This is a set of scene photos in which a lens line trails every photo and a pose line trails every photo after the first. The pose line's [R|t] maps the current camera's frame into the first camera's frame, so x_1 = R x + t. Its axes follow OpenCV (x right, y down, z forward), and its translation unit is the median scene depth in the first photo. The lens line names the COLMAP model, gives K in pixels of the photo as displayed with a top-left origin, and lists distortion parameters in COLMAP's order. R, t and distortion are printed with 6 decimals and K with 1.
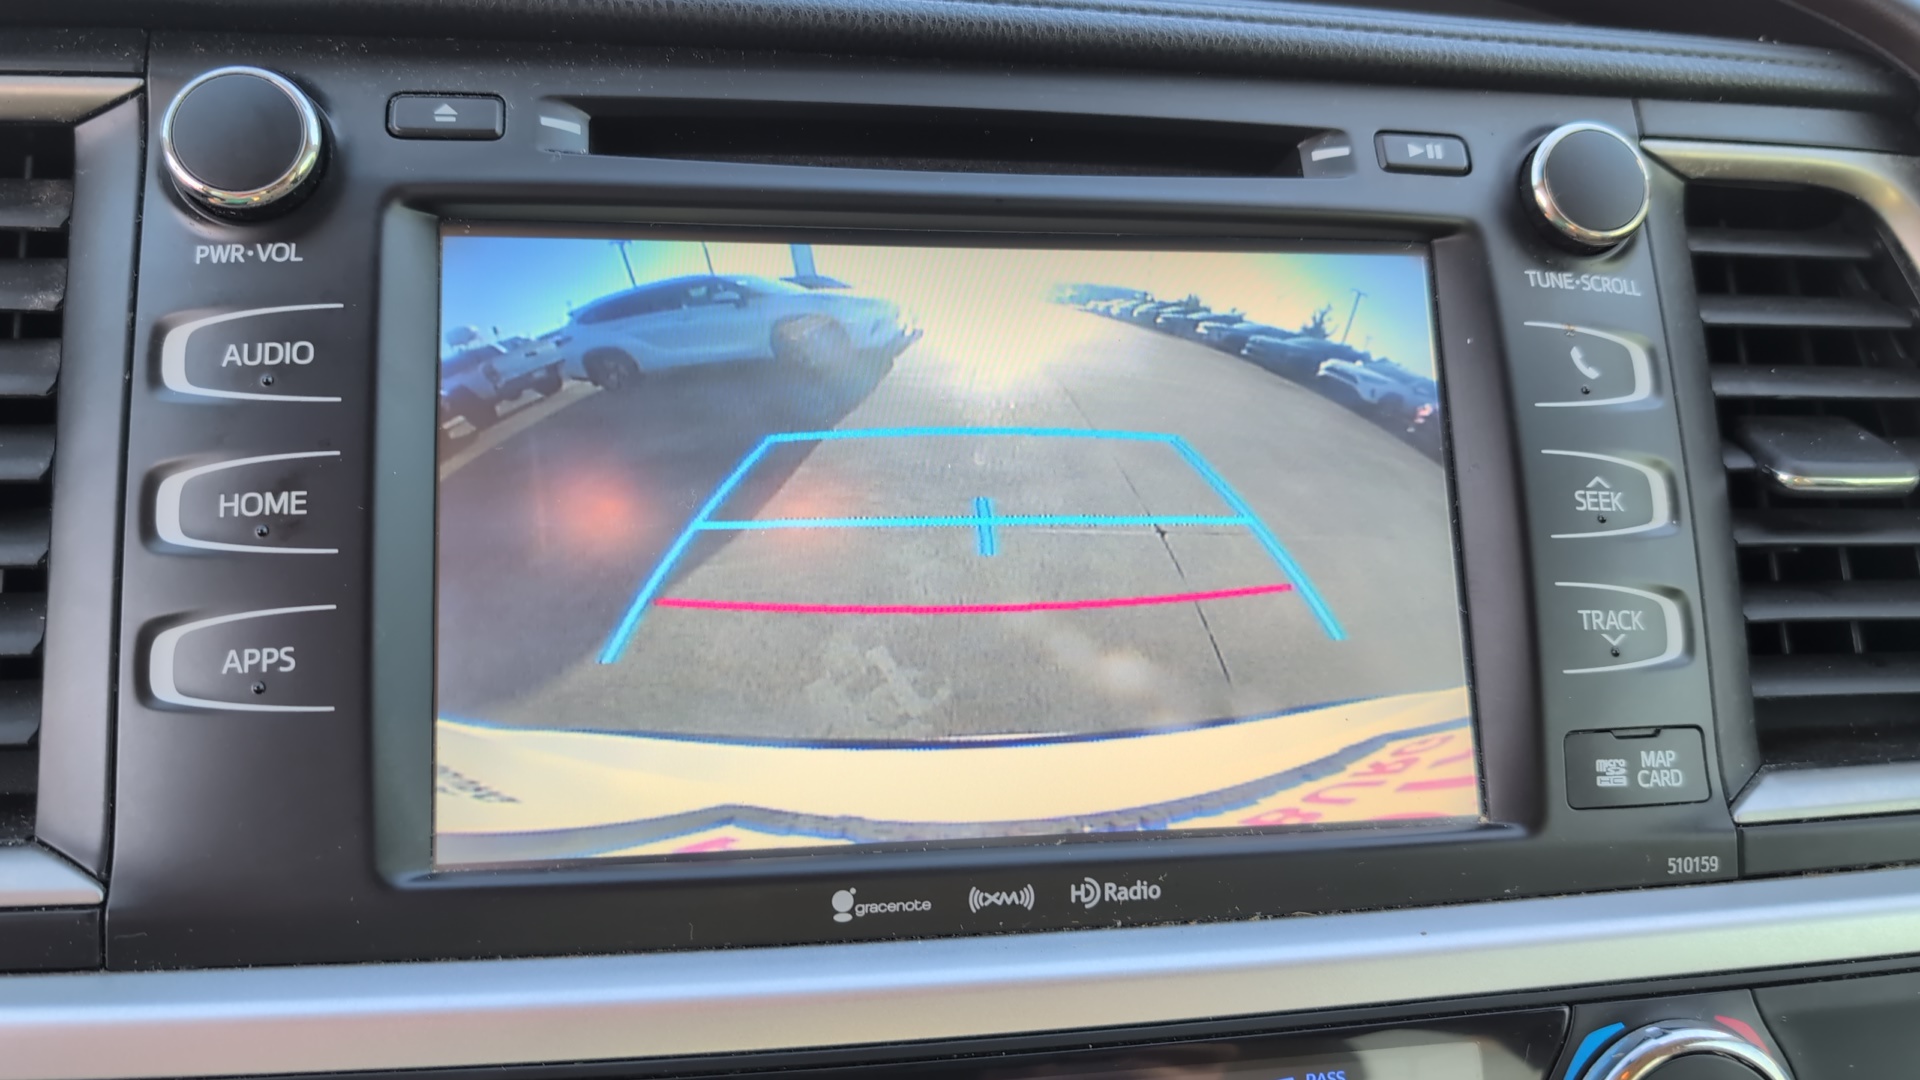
lens RADIAL K [[1640.1, 0, 945.6], [0, 1640.1, 547.9], [0, 0, 1]] dist [0.022954, -0.031863]
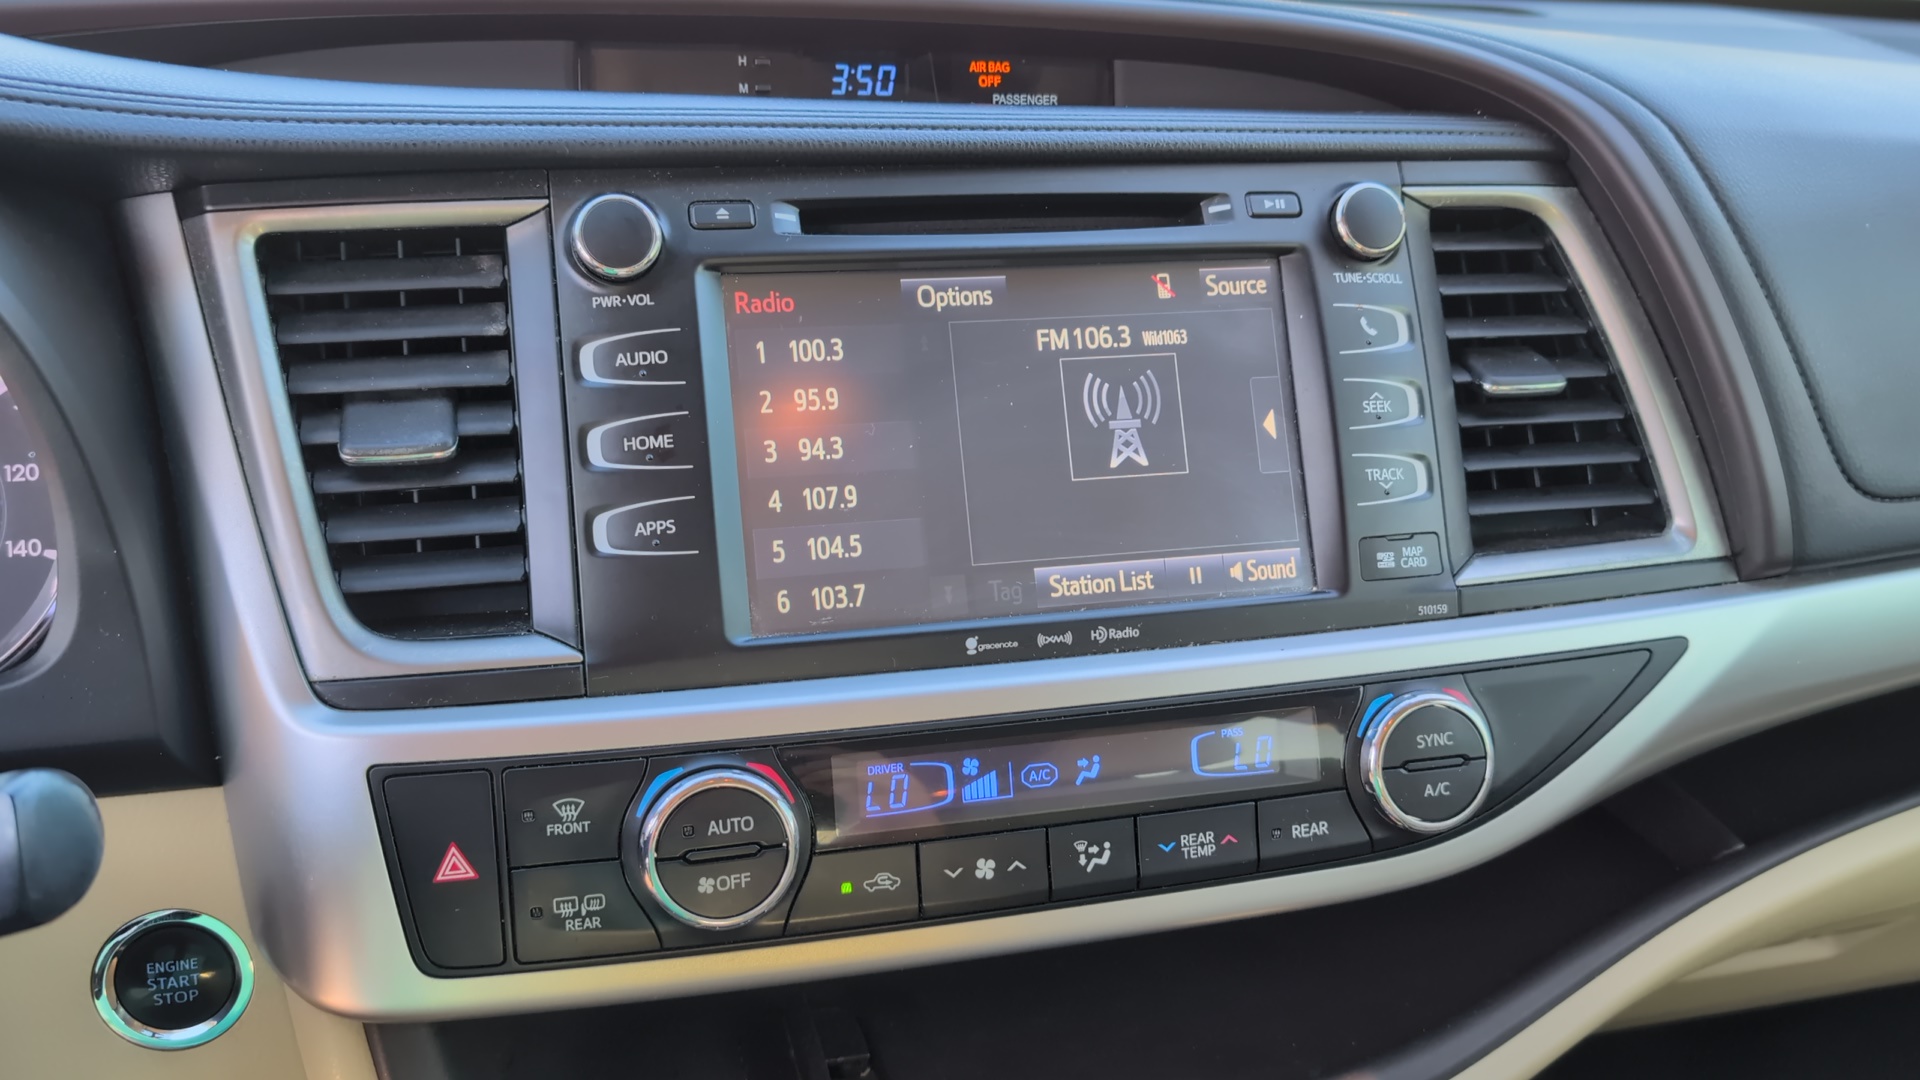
lens RADIAL K [[1640.1, 0, 962.2], [0, 1640.1, 535.1], [0, 0, 1]] dist [0.022954, -0.031863]
pose [[0.997055, -0.043848, 0.062926, -0.168855], [0.039285, 0.996630, 0.072004, -0.037484], [-0.065871, -0.069320, 0.995417, -0.766546]]
